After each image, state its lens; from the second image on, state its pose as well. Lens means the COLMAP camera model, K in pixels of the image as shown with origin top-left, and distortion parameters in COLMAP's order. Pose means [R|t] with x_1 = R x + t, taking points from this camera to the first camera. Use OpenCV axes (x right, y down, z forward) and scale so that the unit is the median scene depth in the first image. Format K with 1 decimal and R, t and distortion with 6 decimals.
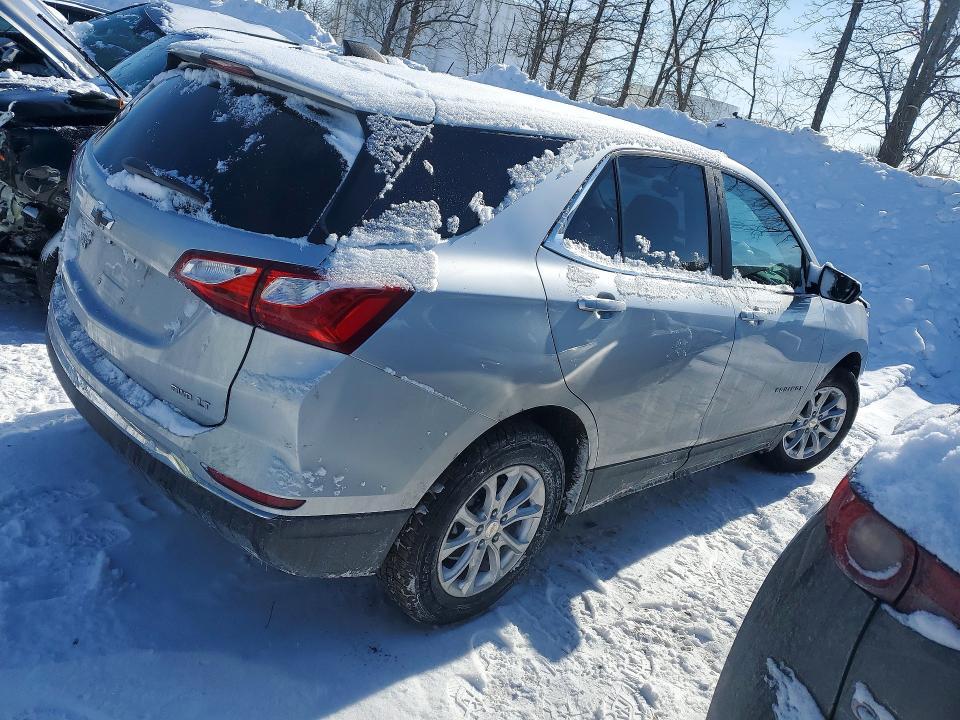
lens RADIAL K [[744.1, 0, 472.4], [0, 744.1, 358.8], [0, 0, 1]] dist [0.041229, -0.006029]
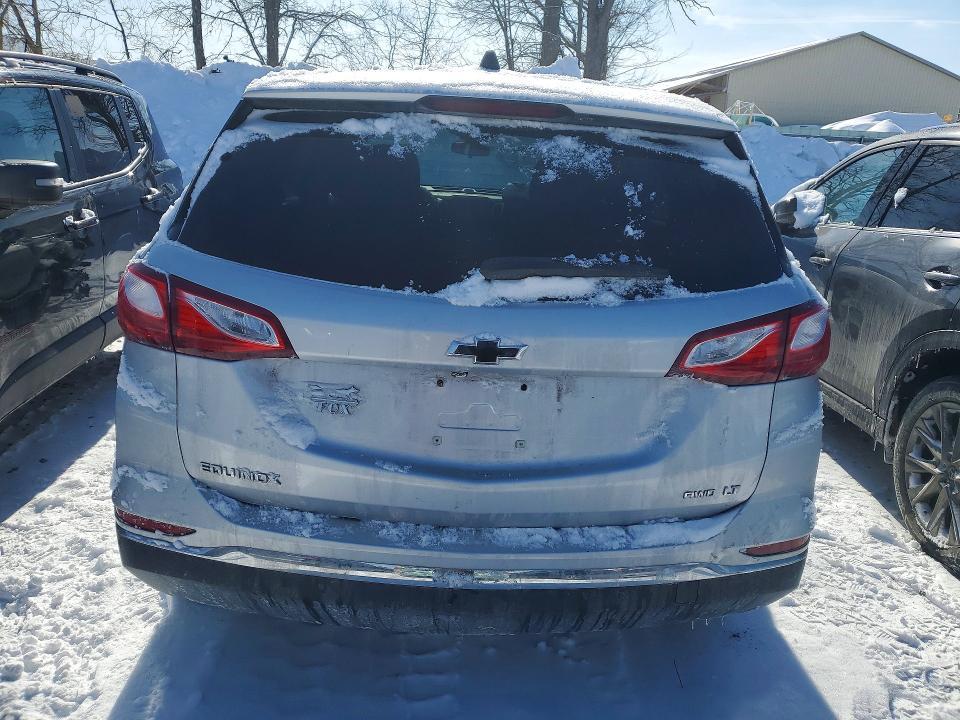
lens RADIAL K [[744.1, 0, 472.4], [0, 744.1, 358.8], [0, 0, 1]] dist [0.041229, -0.006029]
pose [[0.652173, -0.387411, 0.651600, -1.035111], [0.328971, 0.919033, 0.217154, -0.363145], [-0.682970, 0.072735, 0.726816, 0.531971]]
